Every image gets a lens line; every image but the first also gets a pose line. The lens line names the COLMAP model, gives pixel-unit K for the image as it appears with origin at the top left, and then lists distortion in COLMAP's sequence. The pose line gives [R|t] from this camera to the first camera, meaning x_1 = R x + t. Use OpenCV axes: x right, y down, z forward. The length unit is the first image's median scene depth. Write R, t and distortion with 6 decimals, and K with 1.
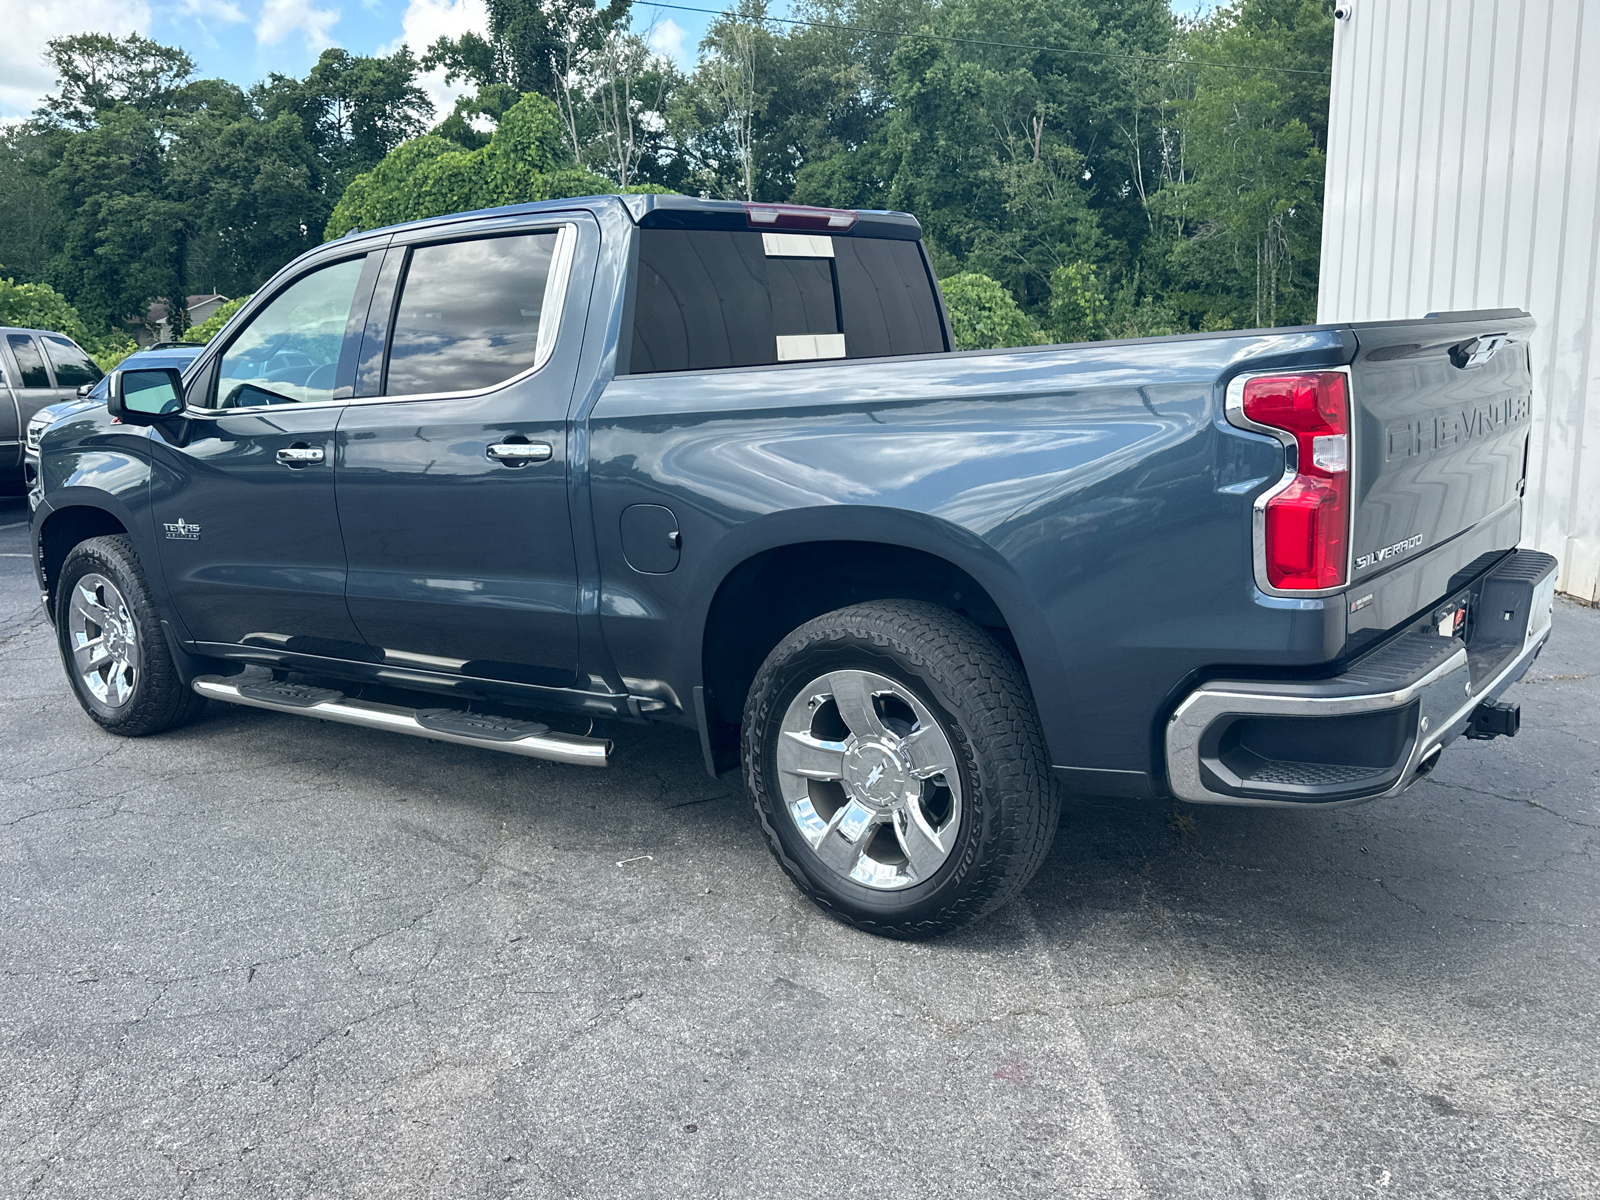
lens RADIAL K [[1453.5, 0, 800.0], [0, 1453.5, 600.0], [0, 0, 1]] dist [0.138441, -0.251869]
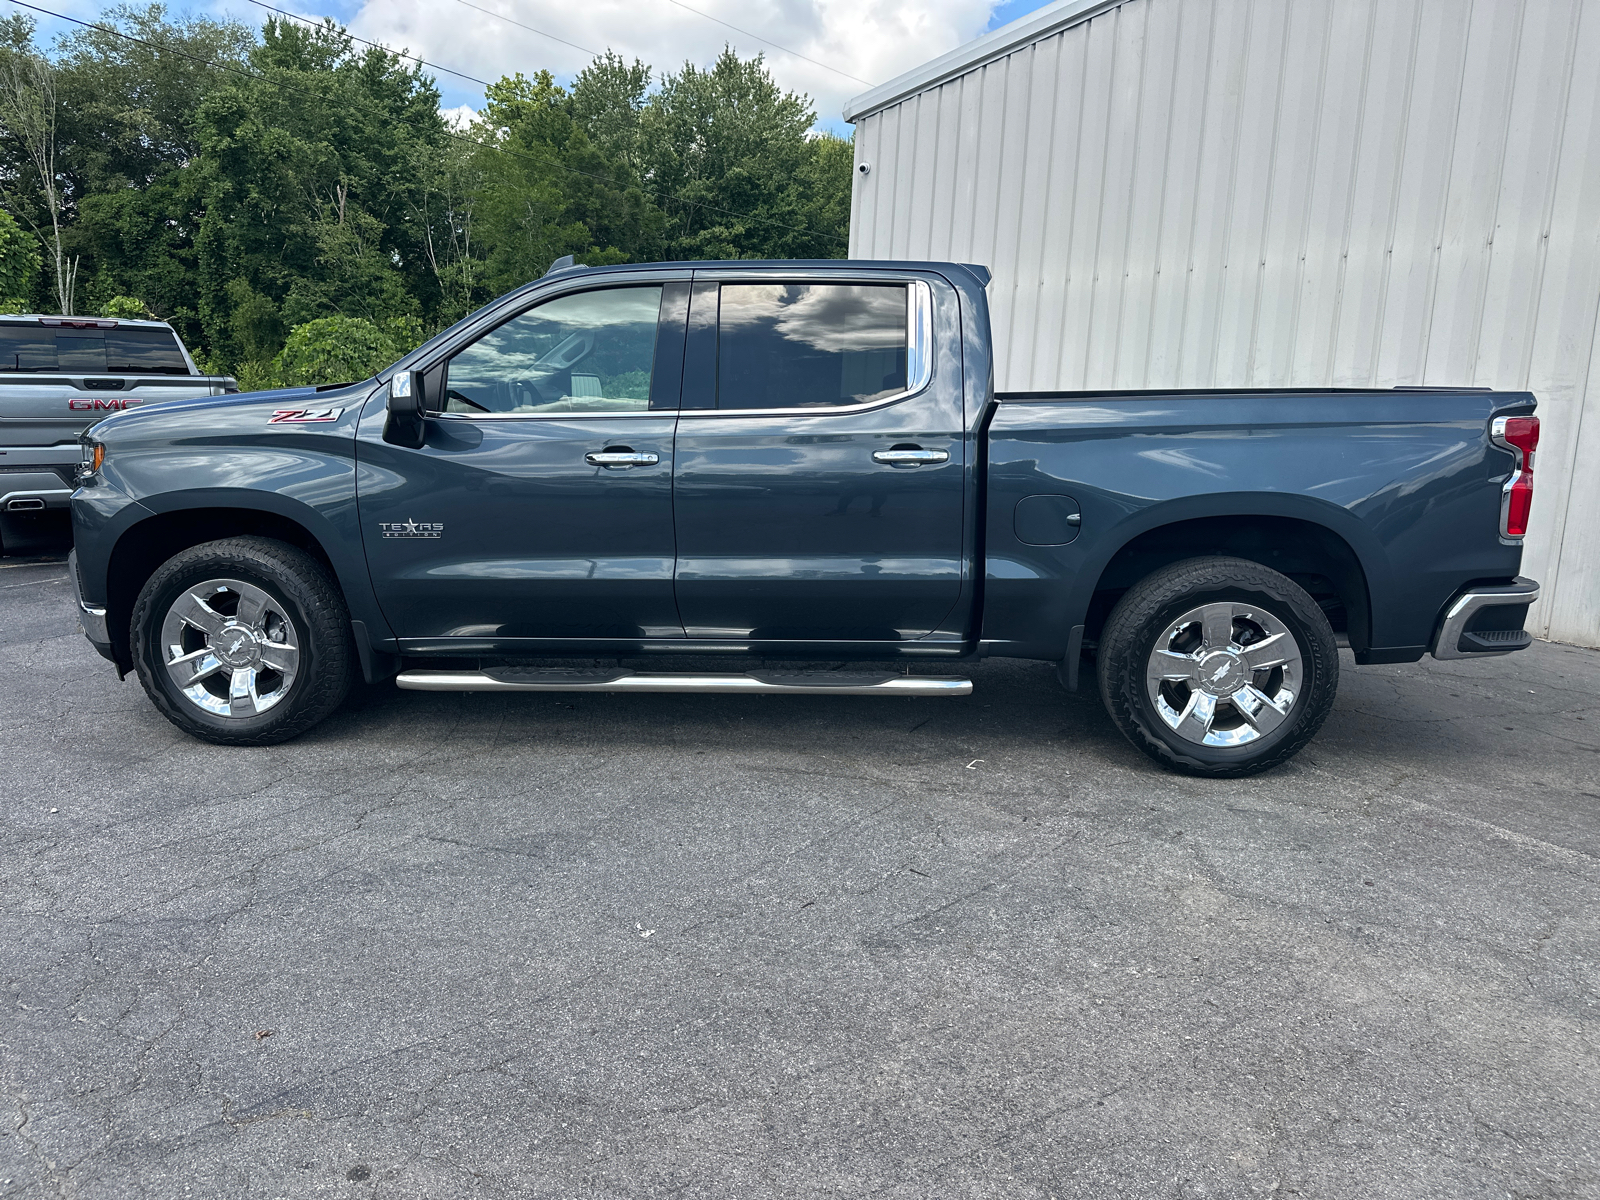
lens RADIAL K [[1190.4, 0, 800.0], [0, 1190.4, 600.0], [0, 0, 1]] dist [0.049325, -0.042974]
pose [[0.814793, -0.052221, 0.577395, -0.122622], [0.051986, 0.998504, 0.016947, 0.000217], [-0.577417, 0.016208, 0.816289, 0.028670]]
